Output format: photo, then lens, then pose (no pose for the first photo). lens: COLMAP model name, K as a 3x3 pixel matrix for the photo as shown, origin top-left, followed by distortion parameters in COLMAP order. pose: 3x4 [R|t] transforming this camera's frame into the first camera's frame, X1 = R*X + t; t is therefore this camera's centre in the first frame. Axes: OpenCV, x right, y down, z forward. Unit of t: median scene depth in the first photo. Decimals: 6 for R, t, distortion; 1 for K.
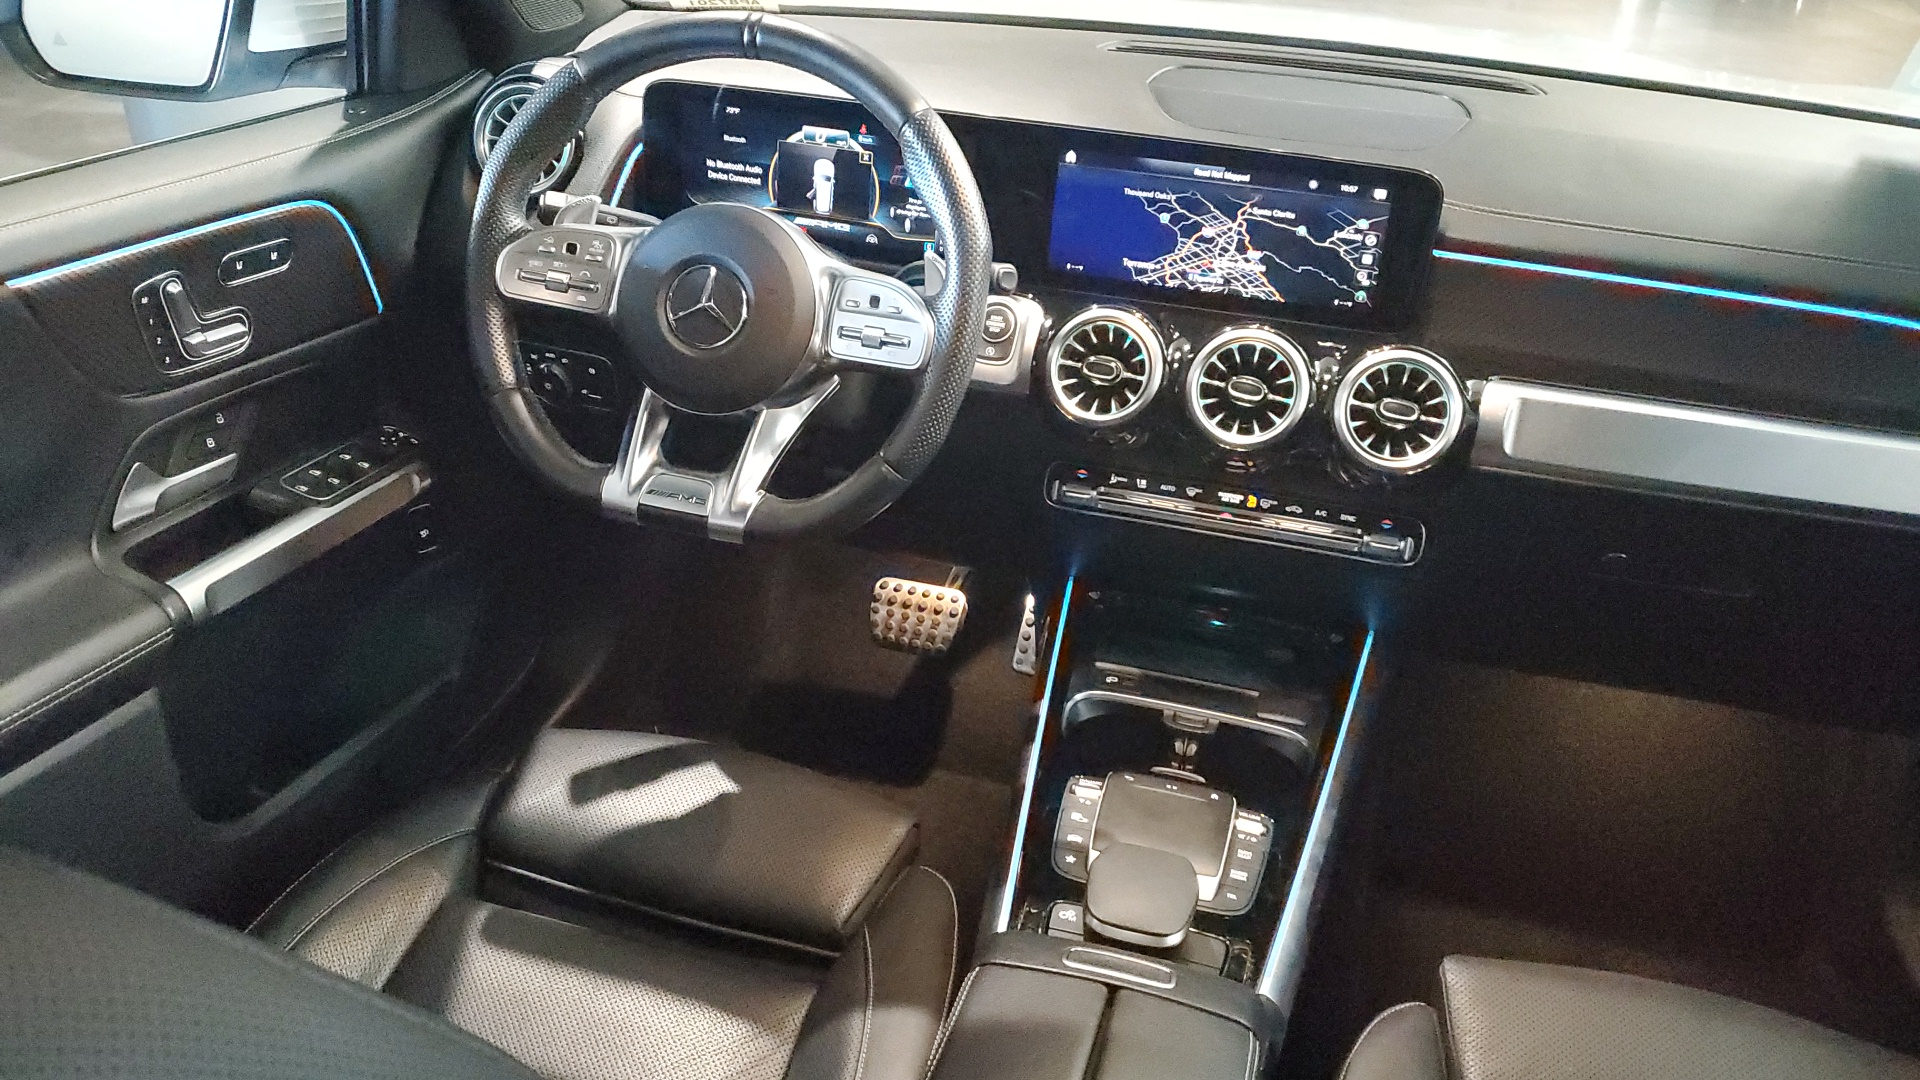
lens RADIAL K [[1546.5, 0, 932.3], [0, 1546.5, 522.6], [0, 0, 1]] dist [0.063482, -0.069527]
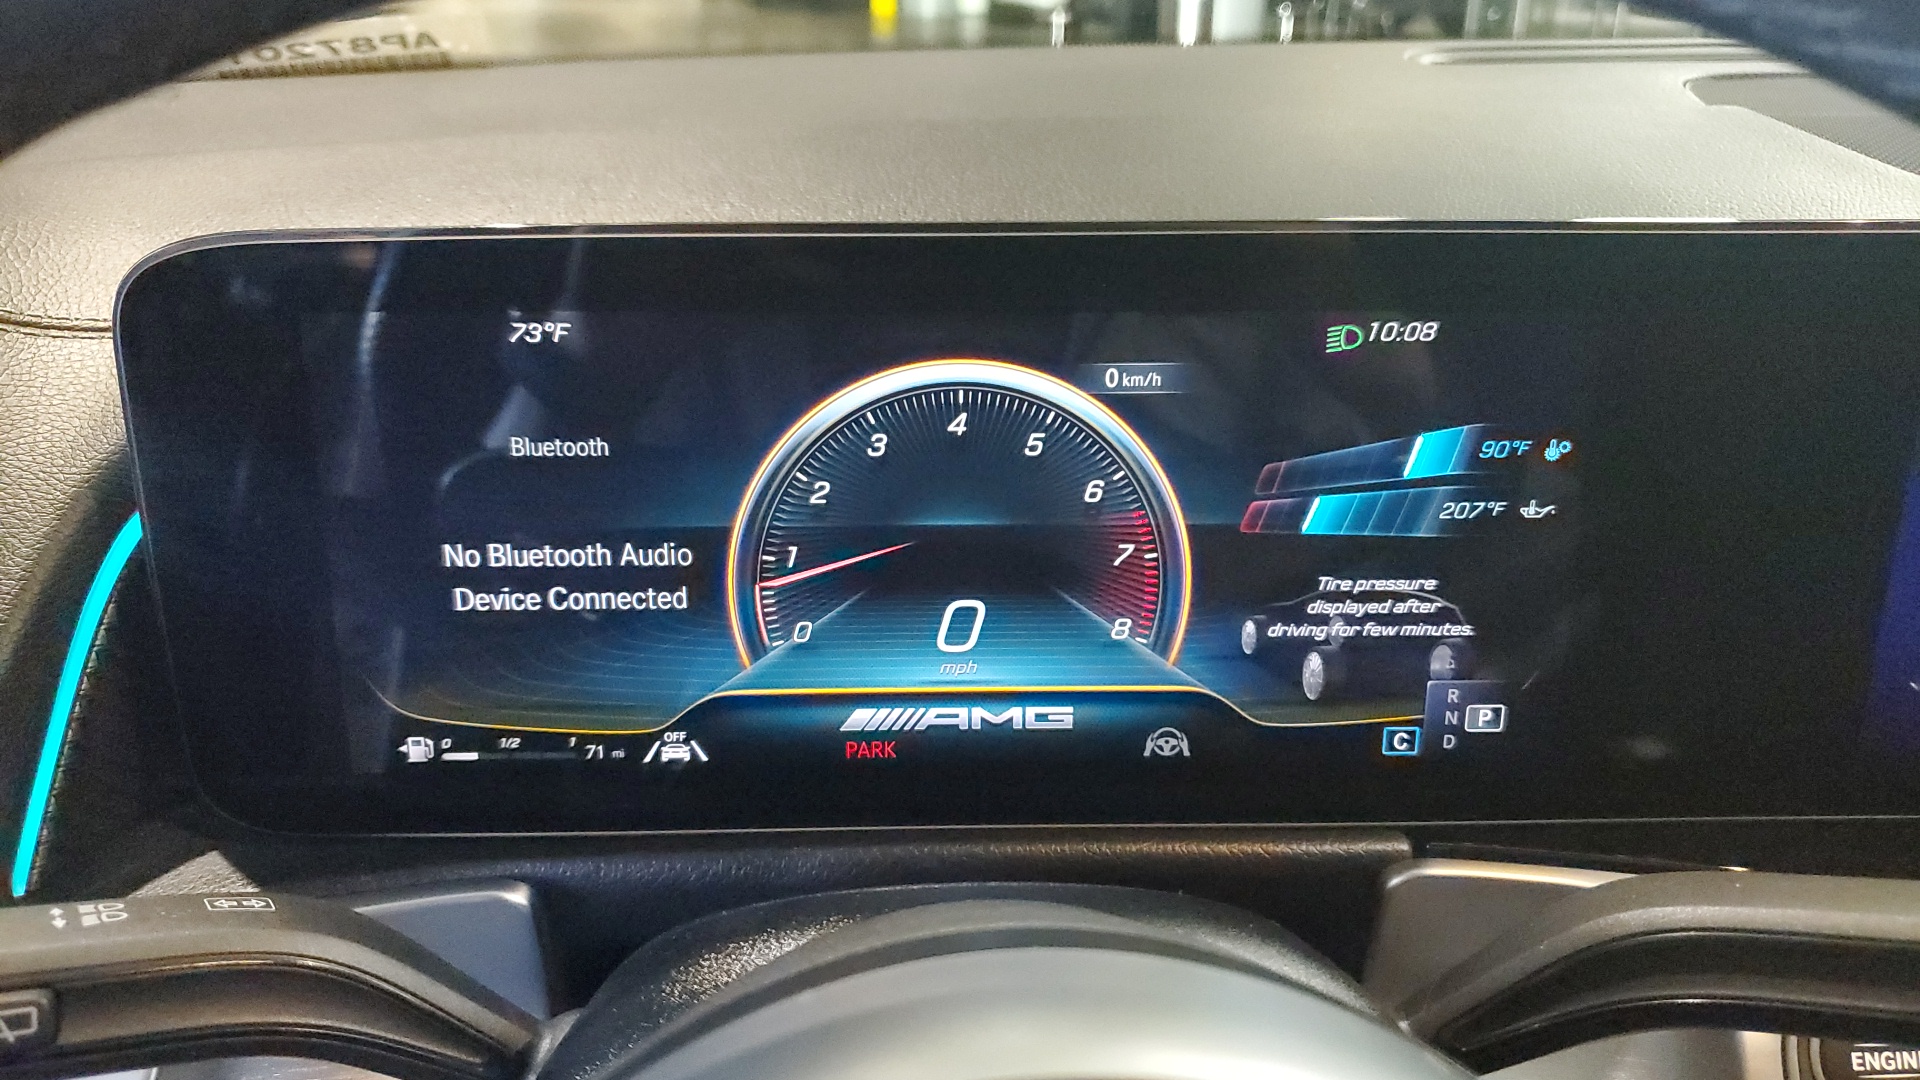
lens RADIAL K [[1546.5, 0, 986.7], [0, 1546.5, 578.3], [0, 0, 1]] dist [0.063482, -0.069527]
pose [[0.942473, -0.162465, 0.292148, -0.147933], [0.186415, 0.980879, -0.055907, -0.215641], [-0.277478, 0.107152, 0.954738, 0.810251]]
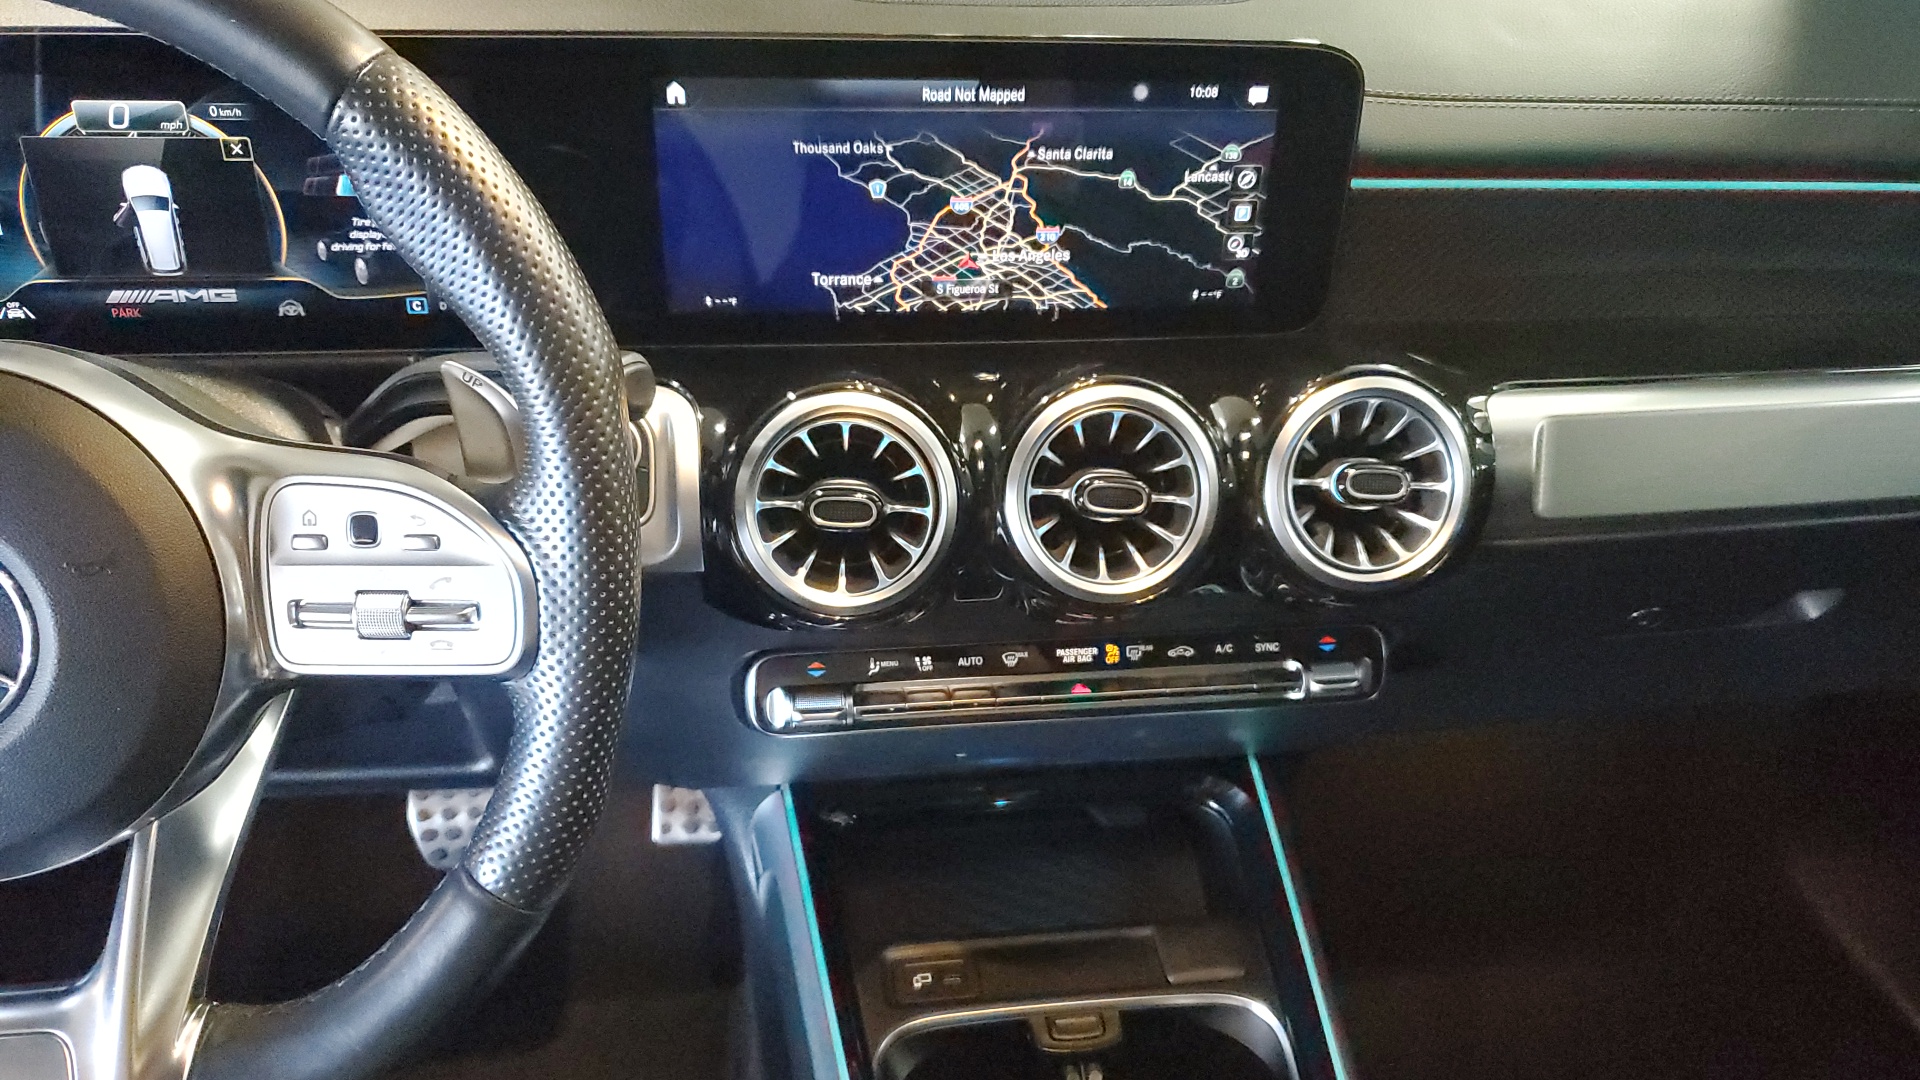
lens RADIAL K [[1546.5, 0, 953.3], [0, 1546.5, 555.9], [0, 0, 1]] dist [0.063482, -0.069527]
pose [[0.916095, -0.237700, 0.322906, -0.027291], [0.196679, 0.968183, 0.154722, -0.152856], [-0.349409, -0.078231, 0.933699, 0.489110]]
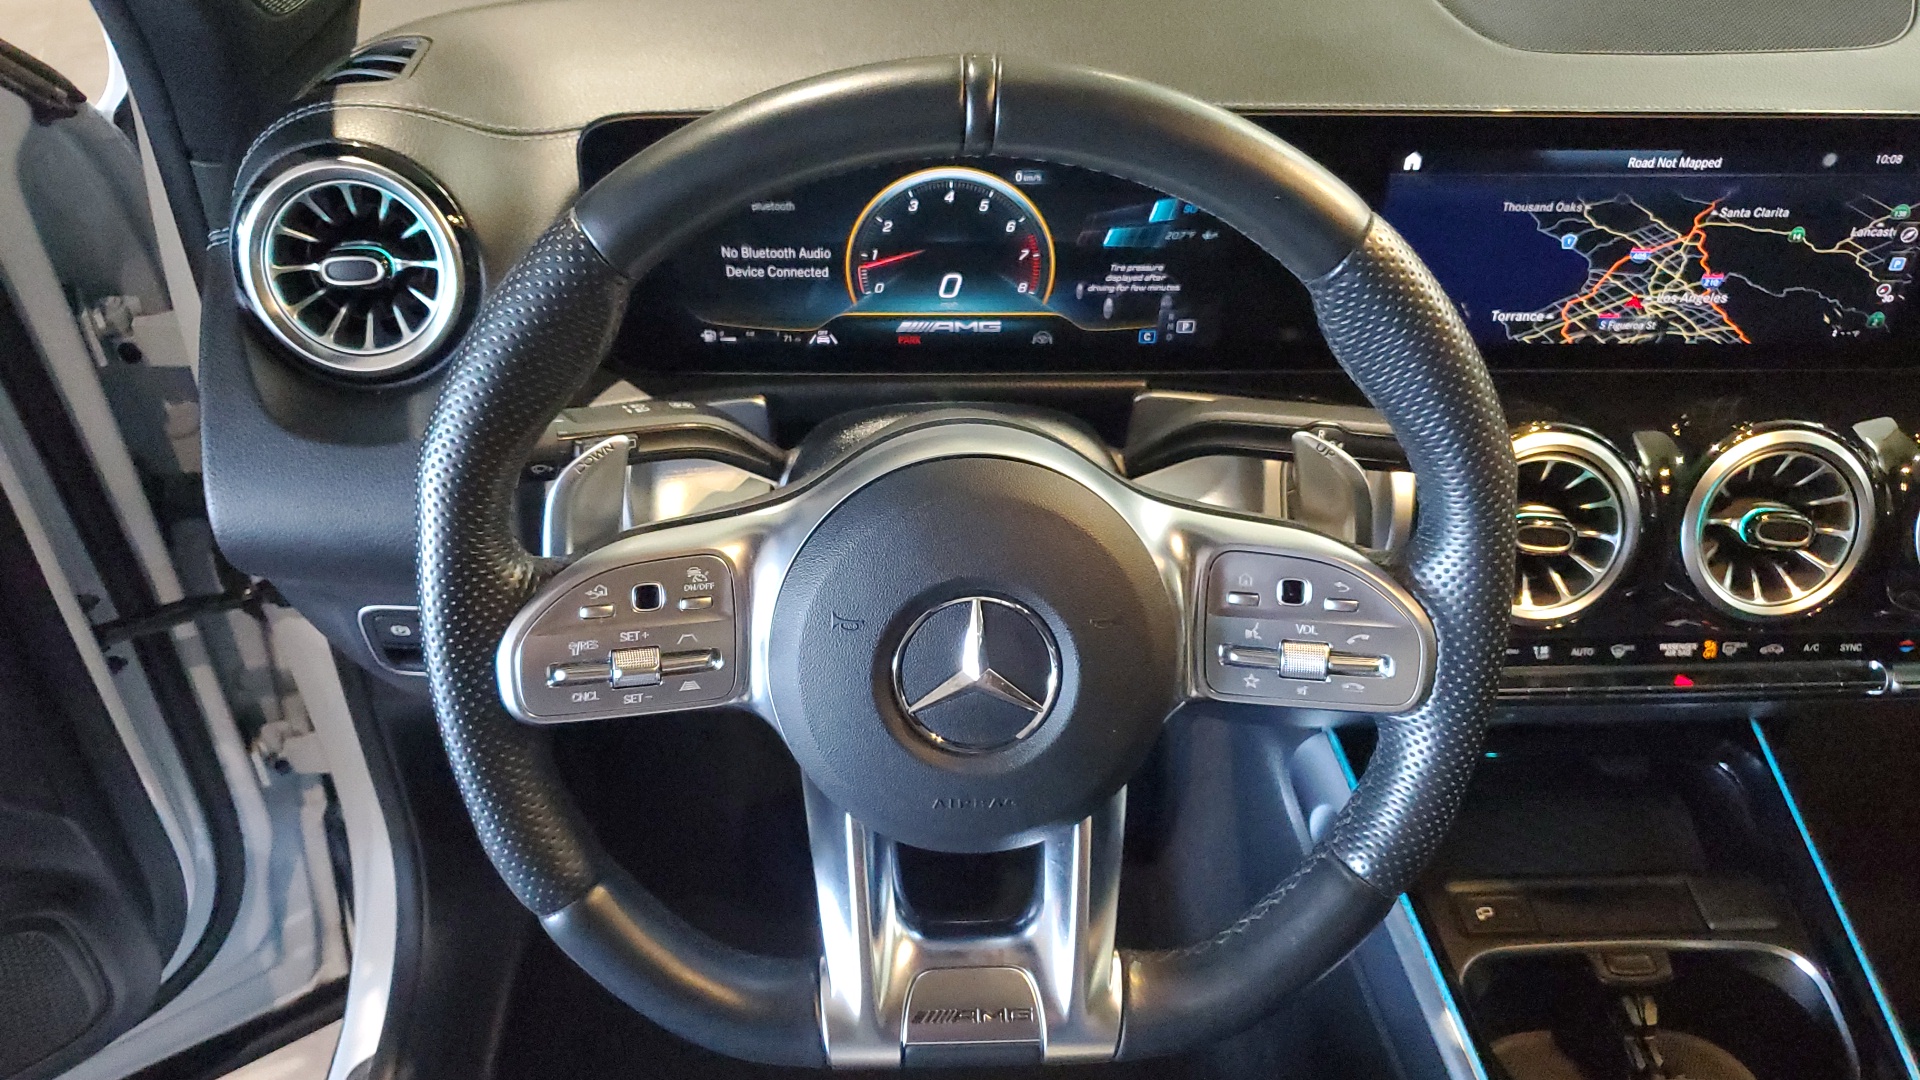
lens RADIAL K [[1546.5, 0, 960.0], [0, 1546.5, 534.6], [0, 0, 1]] dist [0.063482, -0.069527]
pose [[0.946117, -0.230257, 0.227693, -0.229943], [0.176117, 0.955933, 0.234892, -0.270945], [-0.271745, -0.182135, 0.944977, 0.484740]]
